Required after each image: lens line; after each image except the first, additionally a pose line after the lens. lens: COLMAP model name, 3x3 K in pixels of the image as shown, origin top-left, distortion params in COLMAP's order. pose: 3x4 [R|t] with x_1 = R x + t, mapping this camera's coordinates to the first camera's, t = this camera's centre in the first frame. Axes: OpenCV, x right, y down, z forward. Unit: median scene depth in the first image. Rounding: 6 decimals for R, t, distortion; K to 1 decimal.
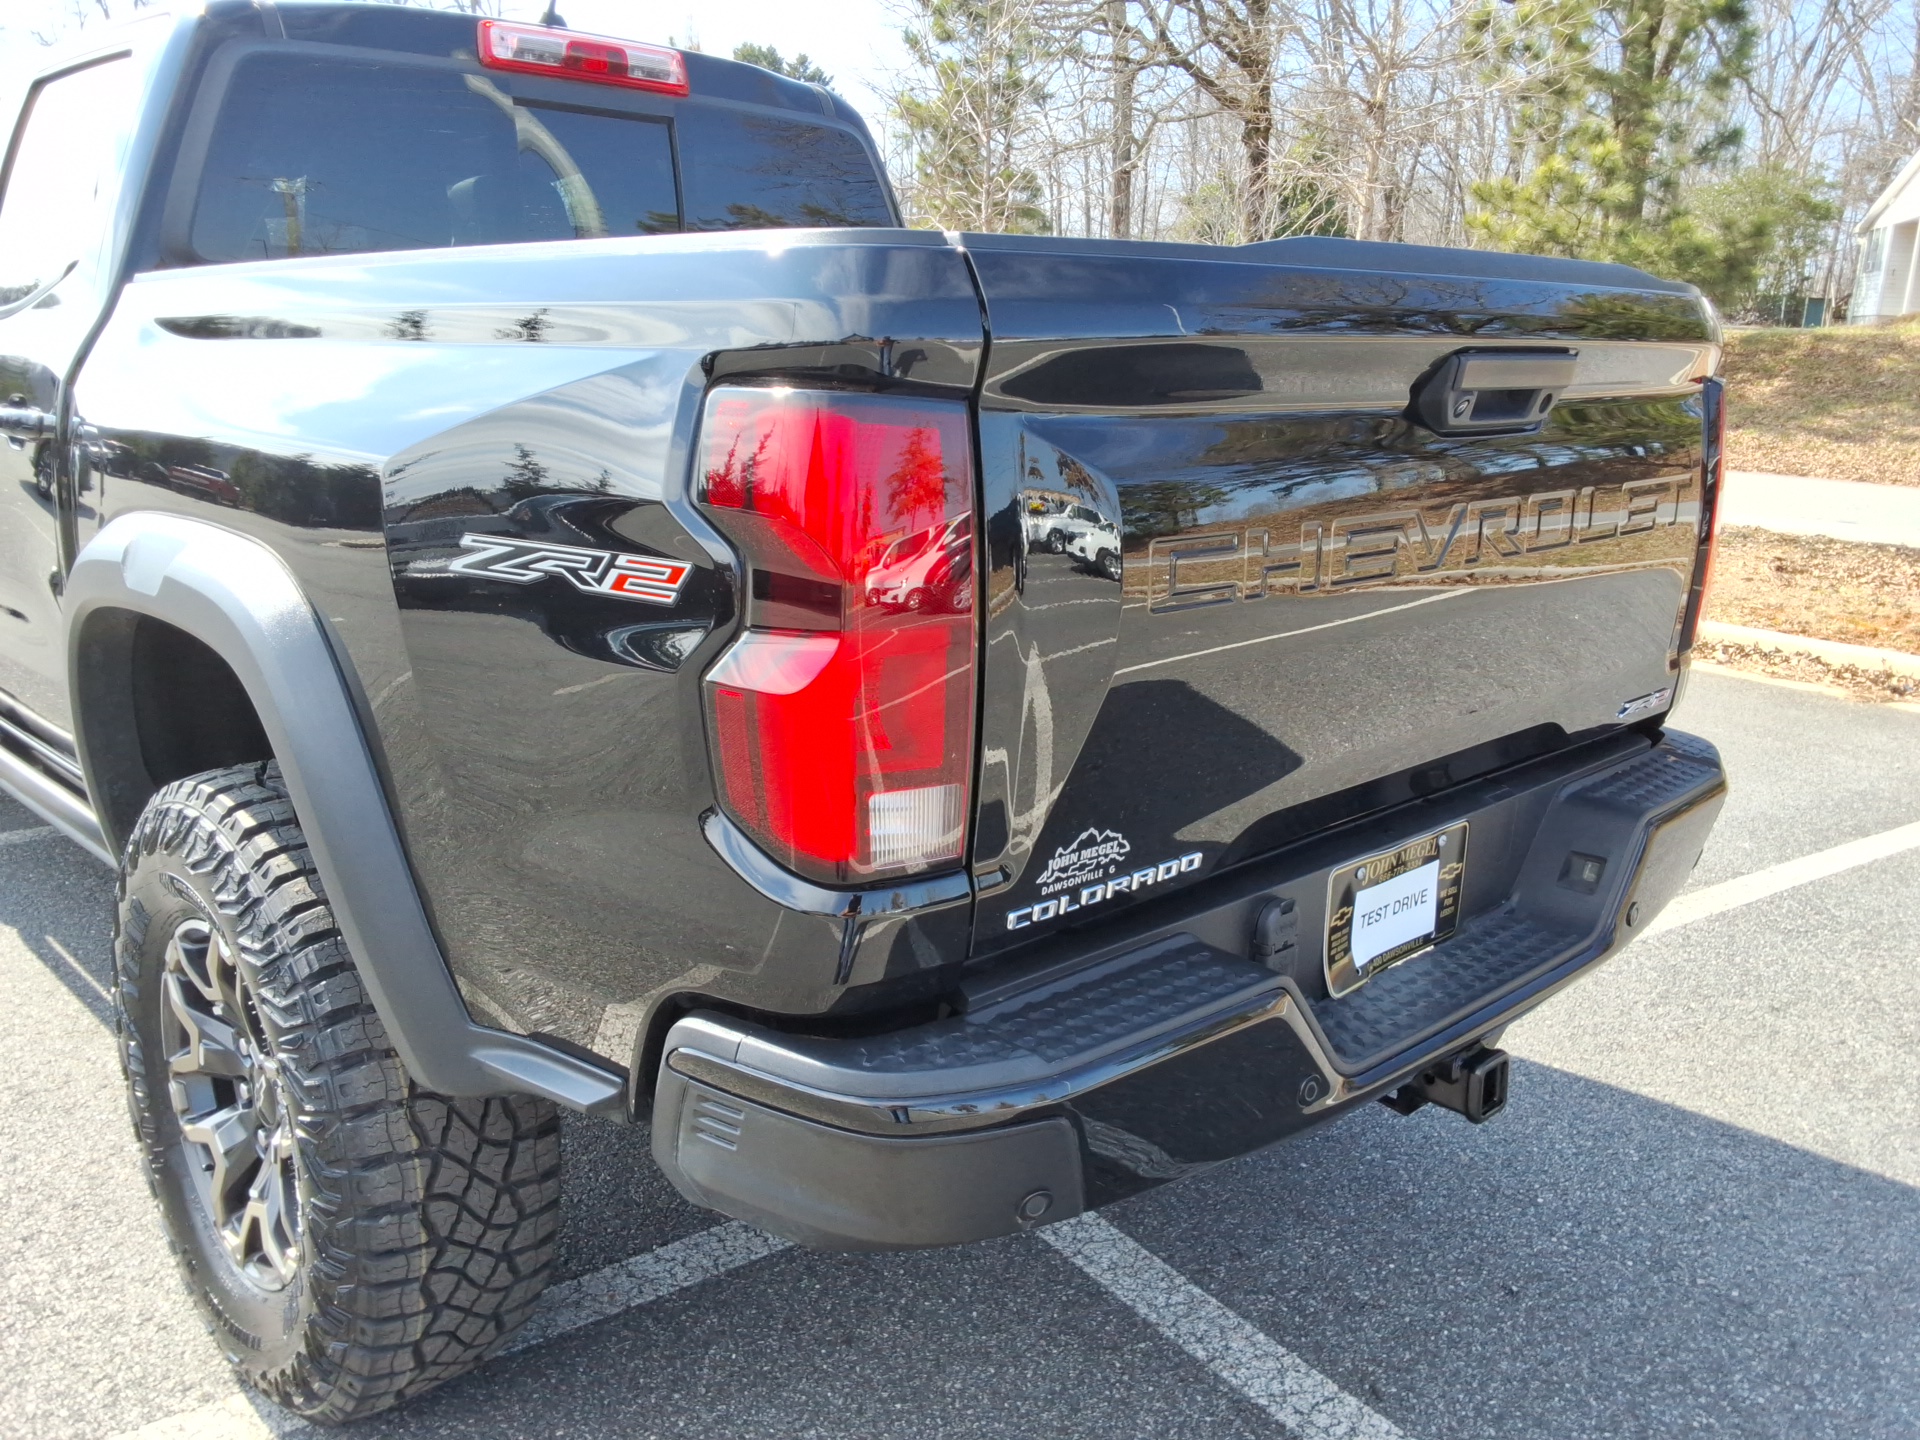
lens RADIAL K [[1580.1, 0, 964.8], [0, 1580.1, 712.1], [0, 0, 1]] dist [0.101940, -0.188875]
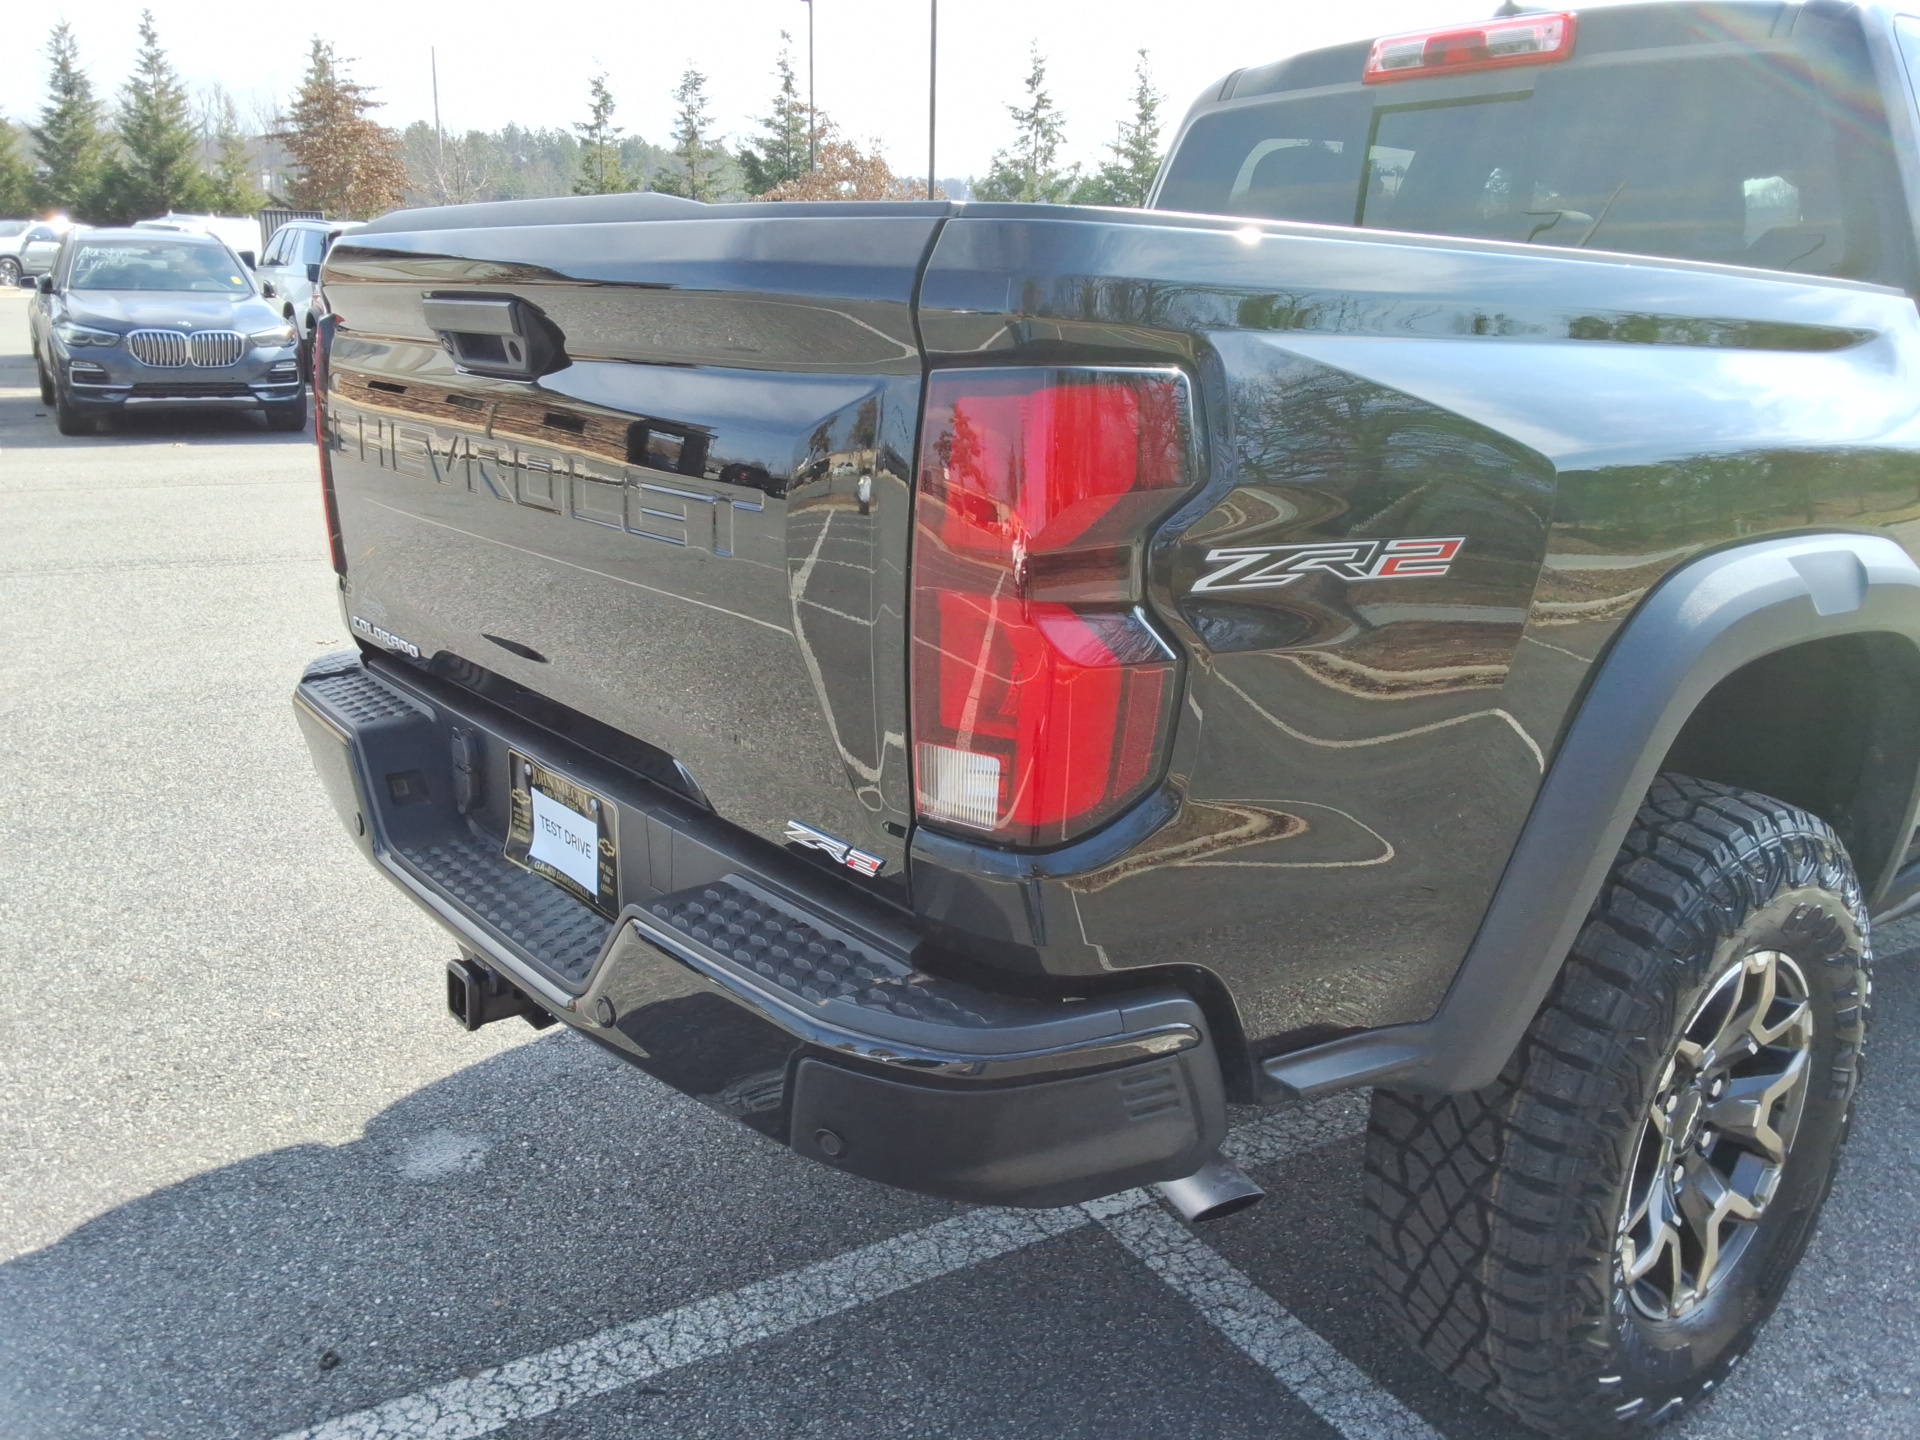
lens RADIAL K [[1553.4, 0, 969.8], [0, 1553.4, 672.5], [0, 0, 1]] dist [0.117797, -0.161024]
pose [[-0.082804, 0.203135, -0.975643, 1.287899], [-0.260456, 0.940567, 0.217937, -0.283419], [0.961928, 0.272158, -0.024975, 1.312372]]
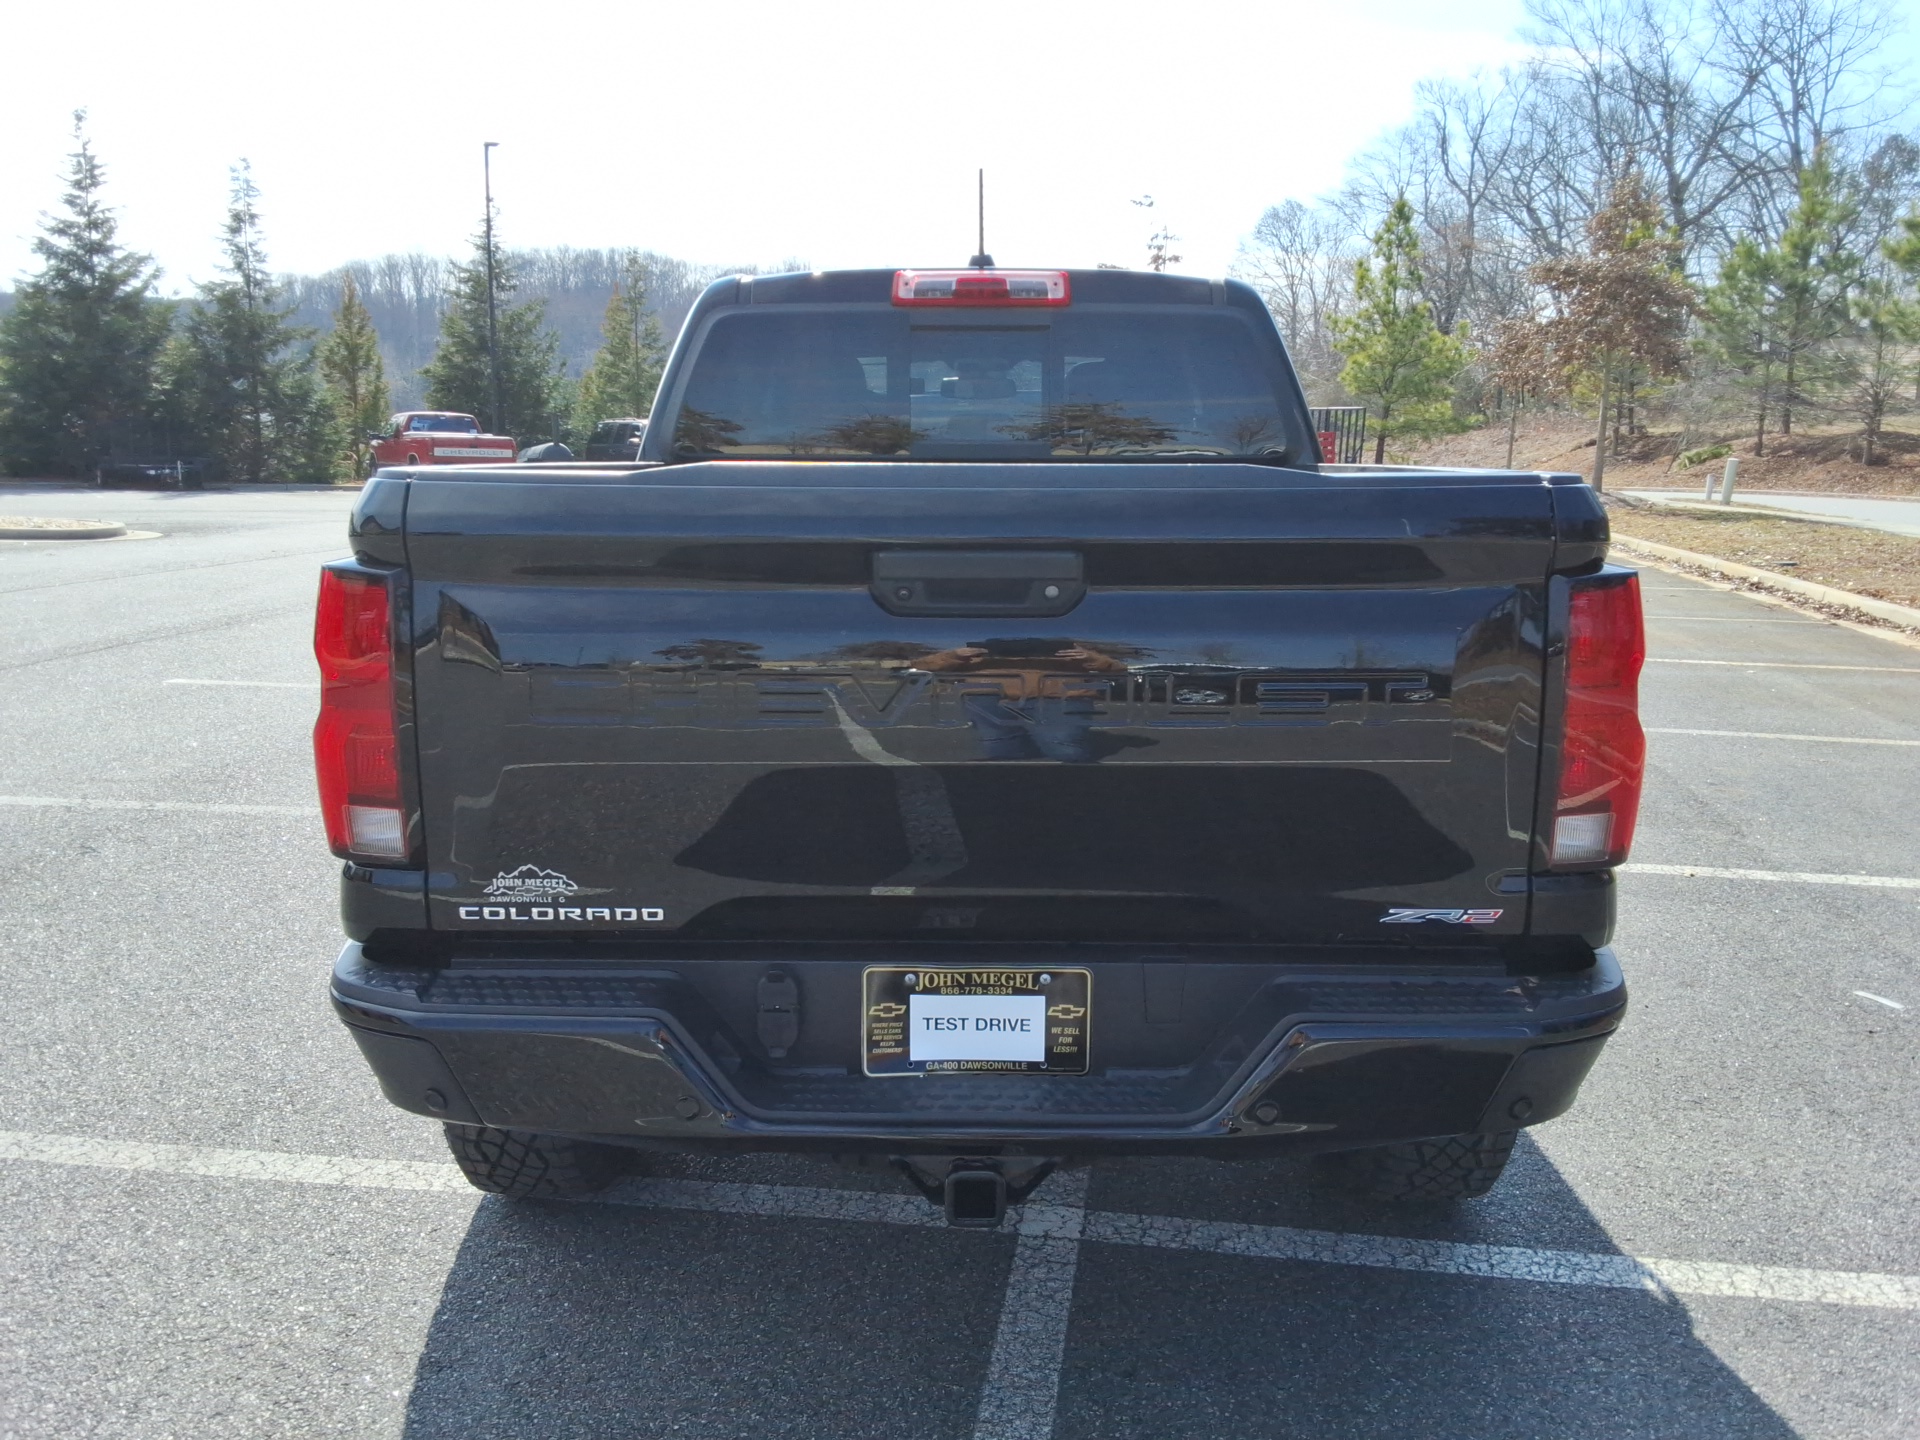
lens RADIAL K [[1542.7, 0, 966.9], [0, 1542.7, 692.8], [0, 0, 1]] dist [0.109449, -0.171238]
pose [[0.713026, 0.101272, -0.693785, 1.051950], [-0.154576, 0.987872, -0.014664, -0.096154], [0.683886, 0.117698, 0.720033, 0.185120]]
